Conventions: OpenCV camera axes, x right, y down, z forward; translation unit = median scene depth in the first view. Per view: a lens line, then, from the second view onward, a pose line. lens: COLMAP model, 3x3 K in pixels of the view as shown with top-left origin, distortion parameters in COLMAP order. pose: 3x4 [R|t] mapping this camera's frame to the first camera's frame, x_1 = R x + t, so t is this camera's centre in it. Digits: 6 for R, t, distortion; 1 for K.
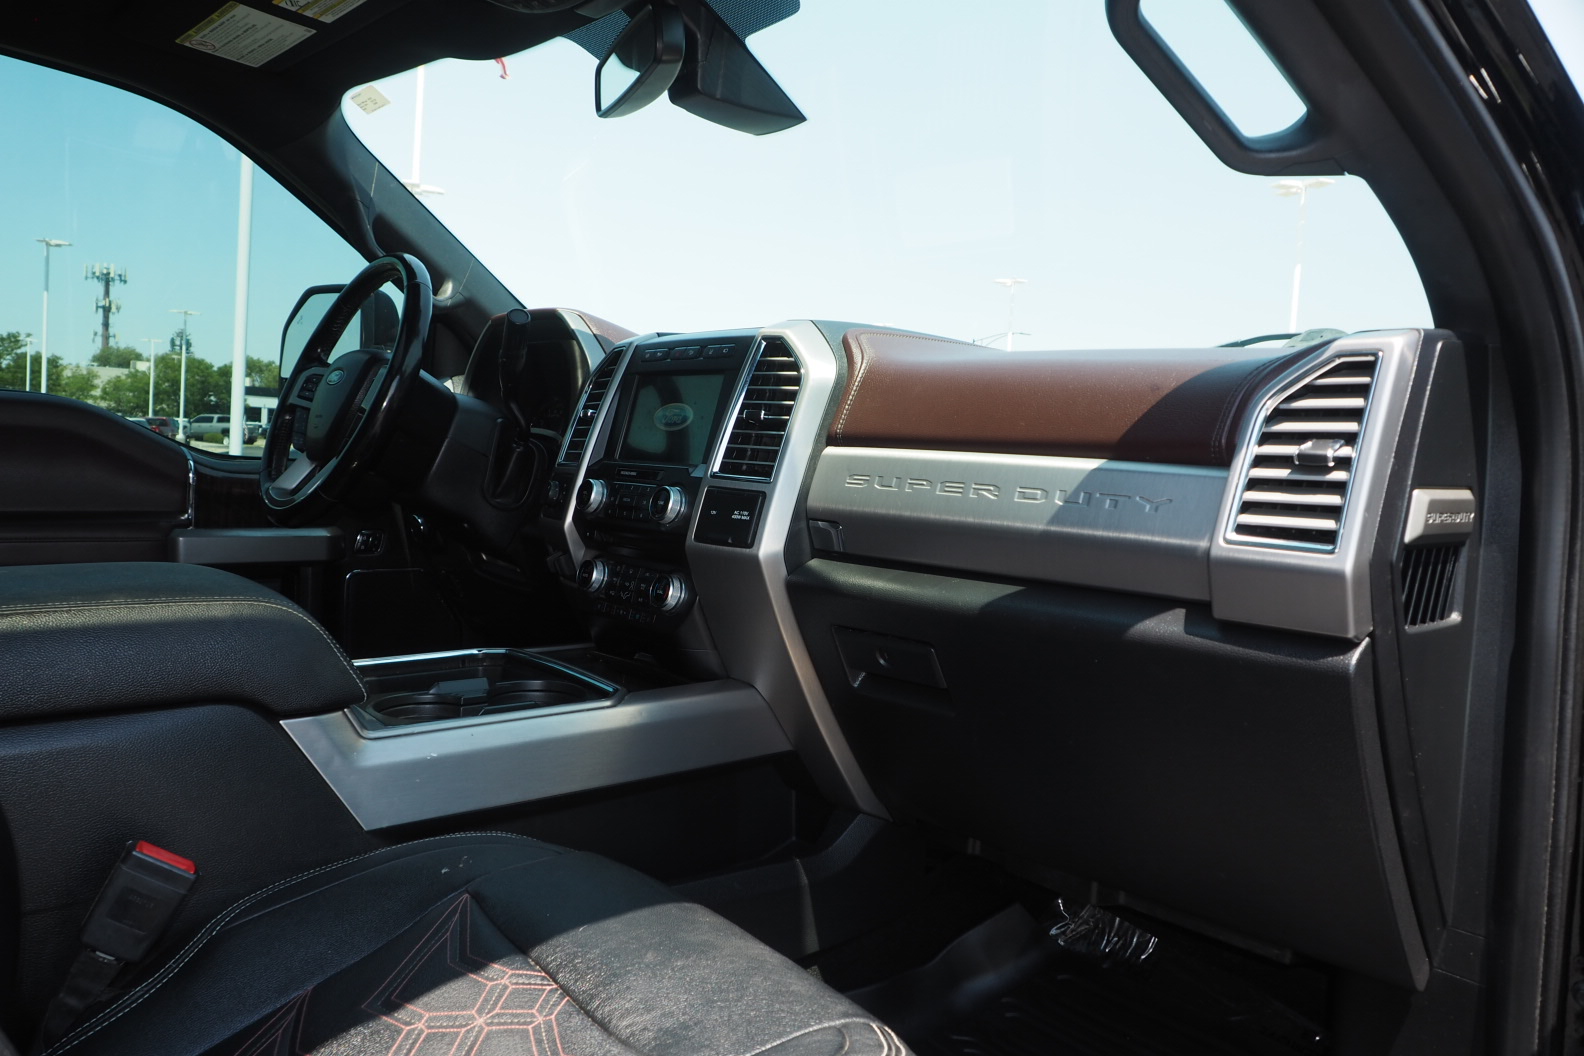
lens RADIAL K [[1101.1, 0, 792.0], [0, 1101.1, 528.0], [0, 0, 1]] dist [-0.030917, -0.000690]
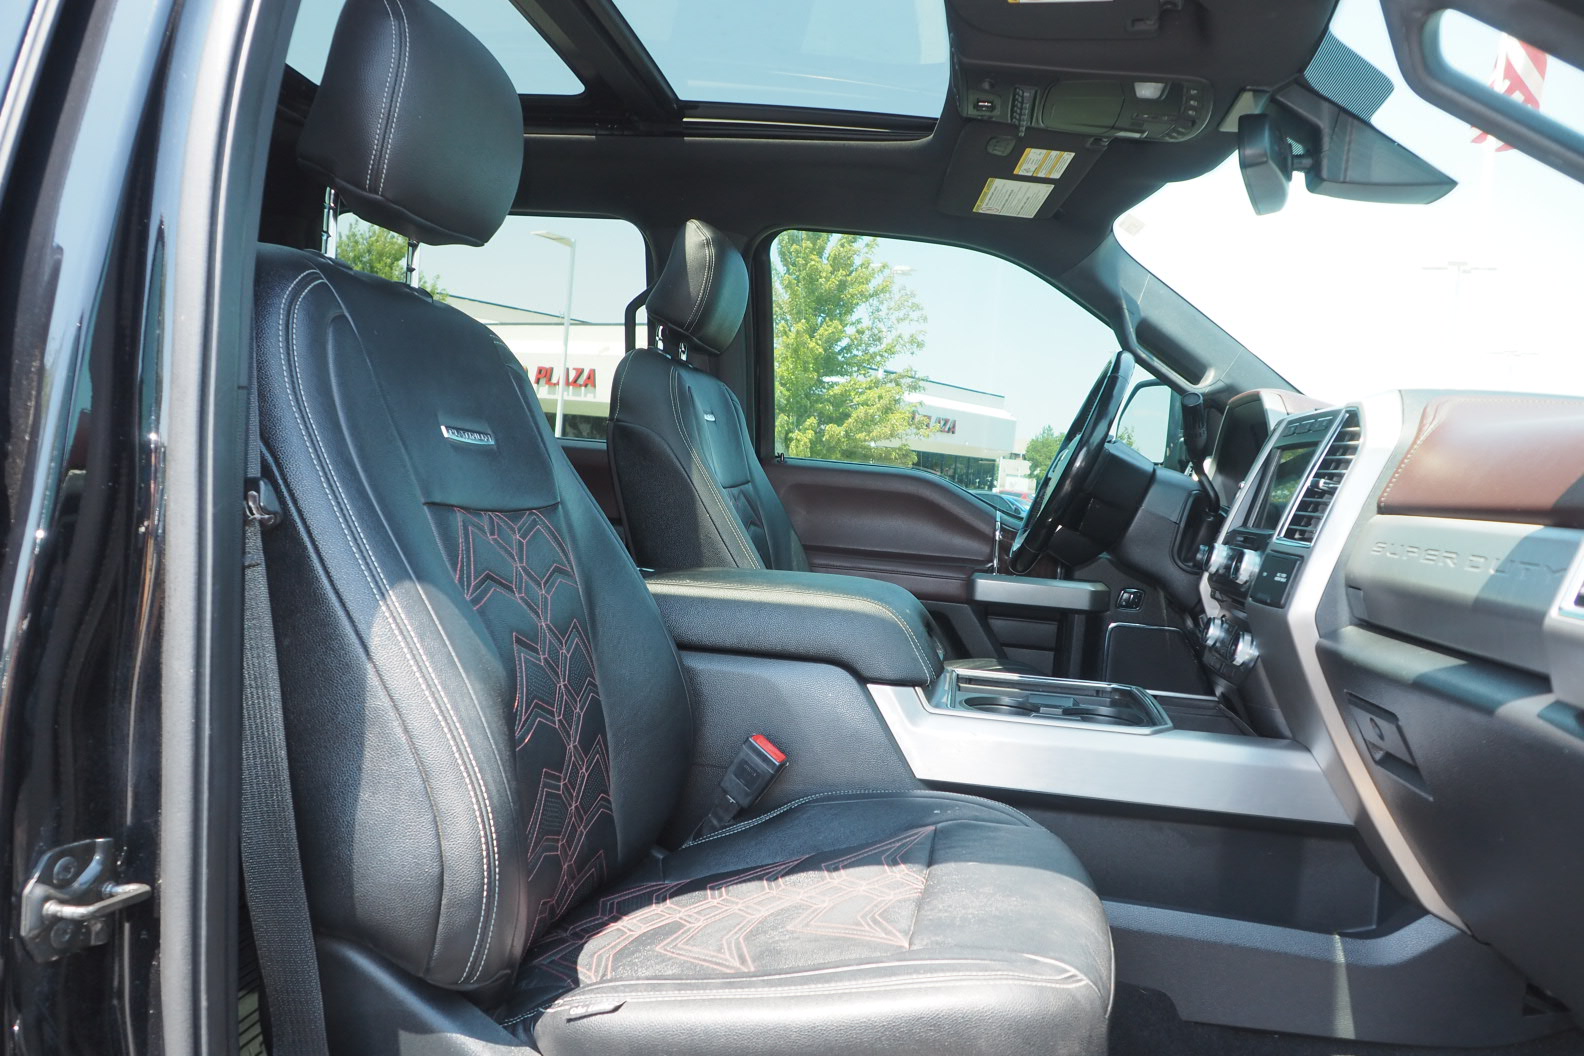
lens RADIAL K [[1101.1, 0, 792.0], [0, 1101.1, 528.0], [0, 0, 1]] dist [-0.030917, -0.000690]
pose [[0.650677, 0.036352, -0.758484, 0.430764], [-0.098708, 0.994428, -0.037017, 0.025675], [0.752912, 0.098955, 0.650639, -0.035068]]
